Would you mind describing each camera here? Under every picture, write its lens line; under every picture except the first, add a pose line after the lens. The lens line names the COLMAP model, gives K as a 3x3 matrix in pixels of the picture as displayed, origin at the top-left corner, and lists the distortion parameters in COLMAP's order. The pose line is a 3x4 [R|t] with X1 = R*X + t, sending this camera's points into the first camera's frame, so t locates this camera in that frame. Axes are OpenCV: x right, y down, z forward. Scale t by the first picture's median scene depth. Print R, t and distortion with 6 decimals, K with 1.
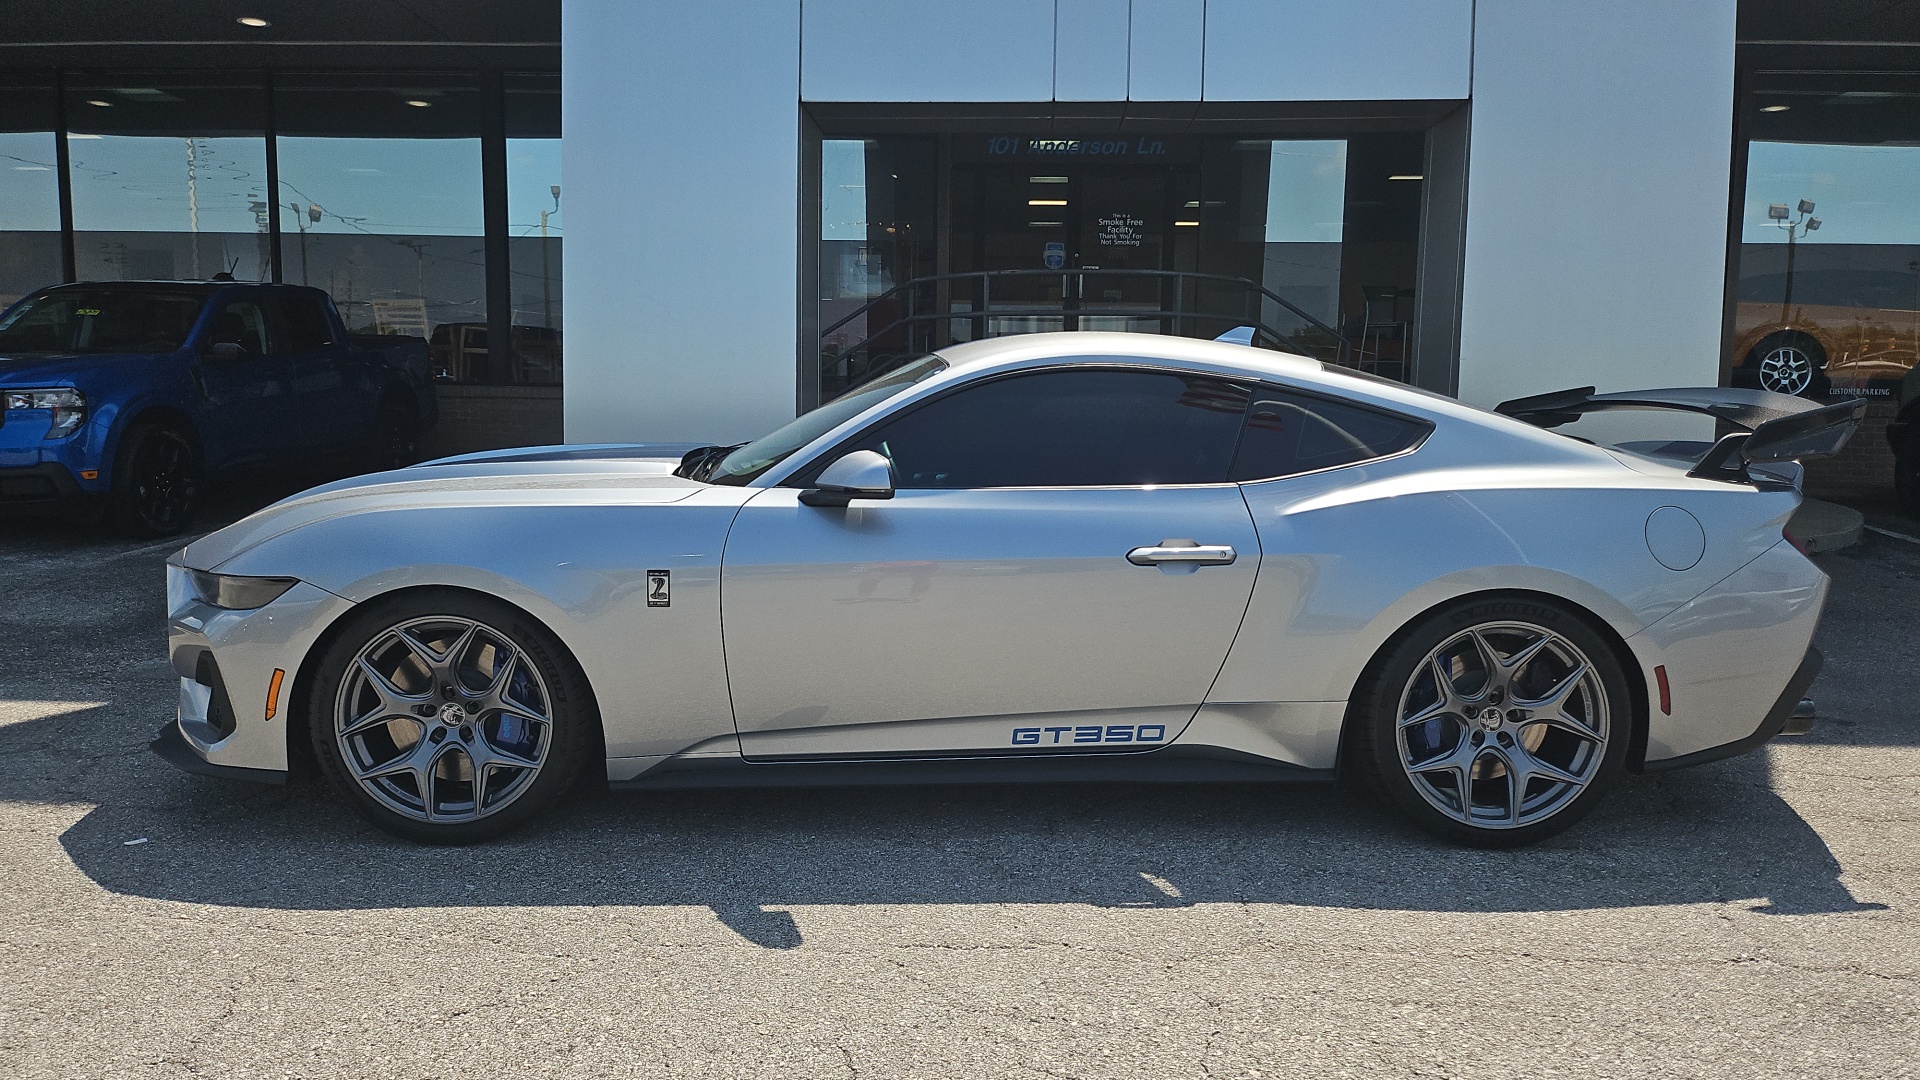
lens RADIAL K [[1353.3, 0, 960.0], [0, 1353.3, 540.0], [0, 0, 1]] dist [0.074243, -0.094146]
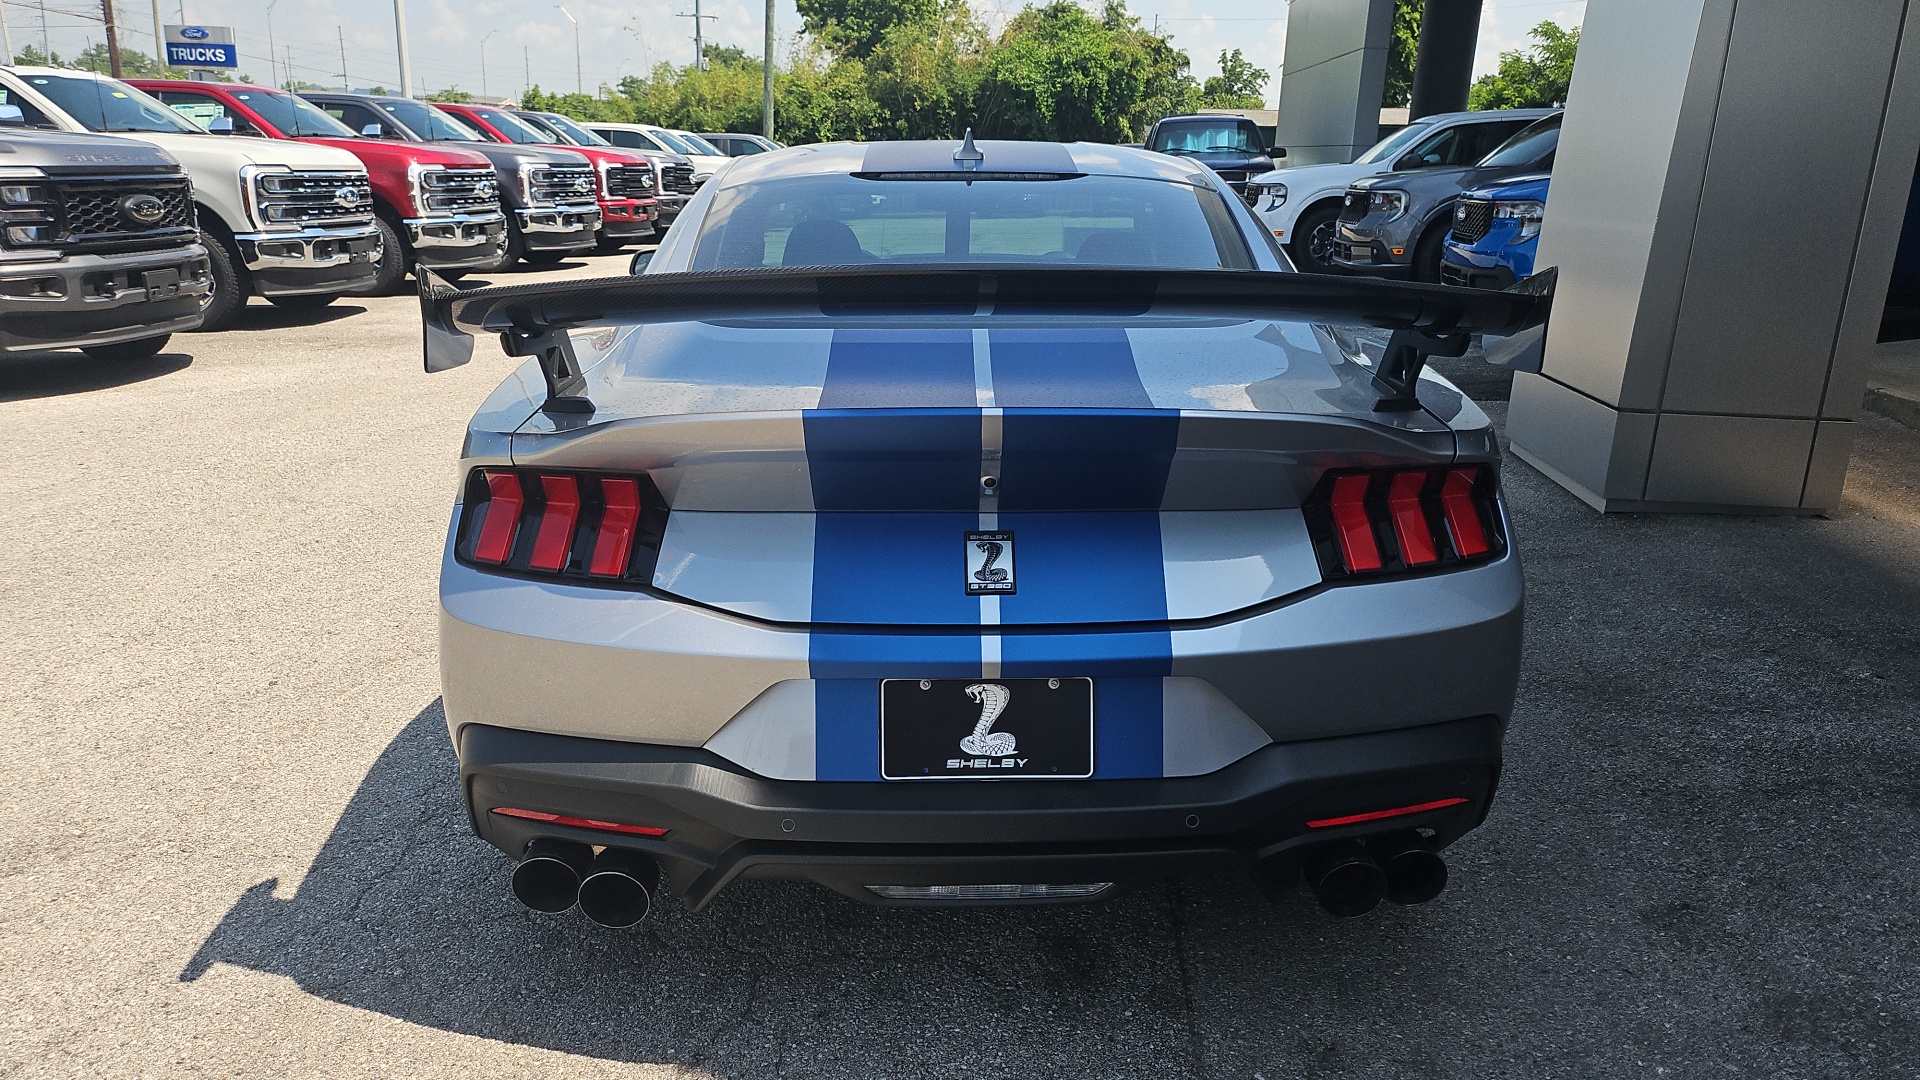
lens RADIAL K [[1334.3, 0, 960.0], [0, 1334.3, 540.0], [0, 0, 1]] dist [0.072230, -0.092295]
pose [[-0.001404, 0.263449, -0.964672, 1.177324], [-0.139136, 0.955239, 0.261075, -0.163667], [0.990272, 0.134587, 0.035314, 1.231892]]
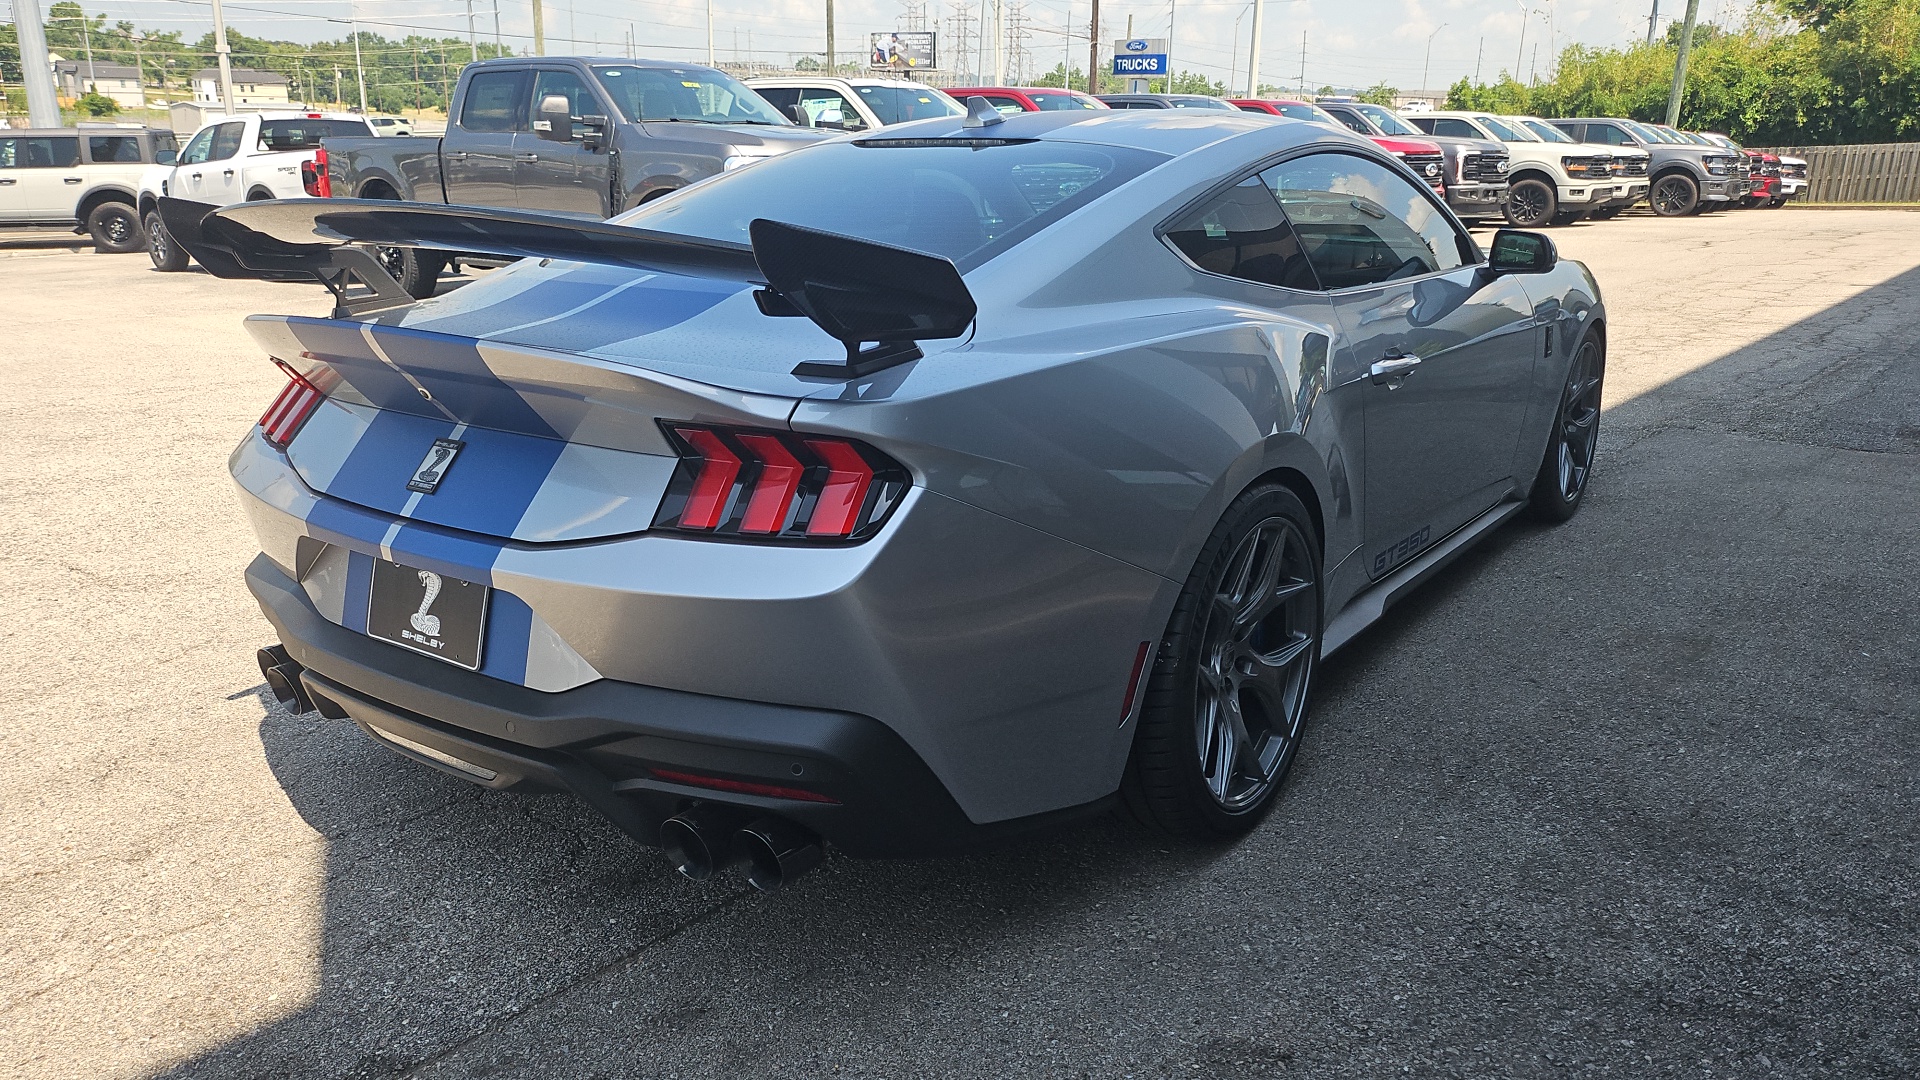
lens RADIAL K [[1334.3, 0, 960.0], [0, 1334.3, 540.0], [0, 0, 1]] dist [0.072230, -0.092295]
pose [[-0.599850, 0.214876, -0.770719, 1.007974], [-0.107945, 0.932723, 0.344056, -0.221035], [0.792797, 0.289578, -0.536300, 1.774612]]
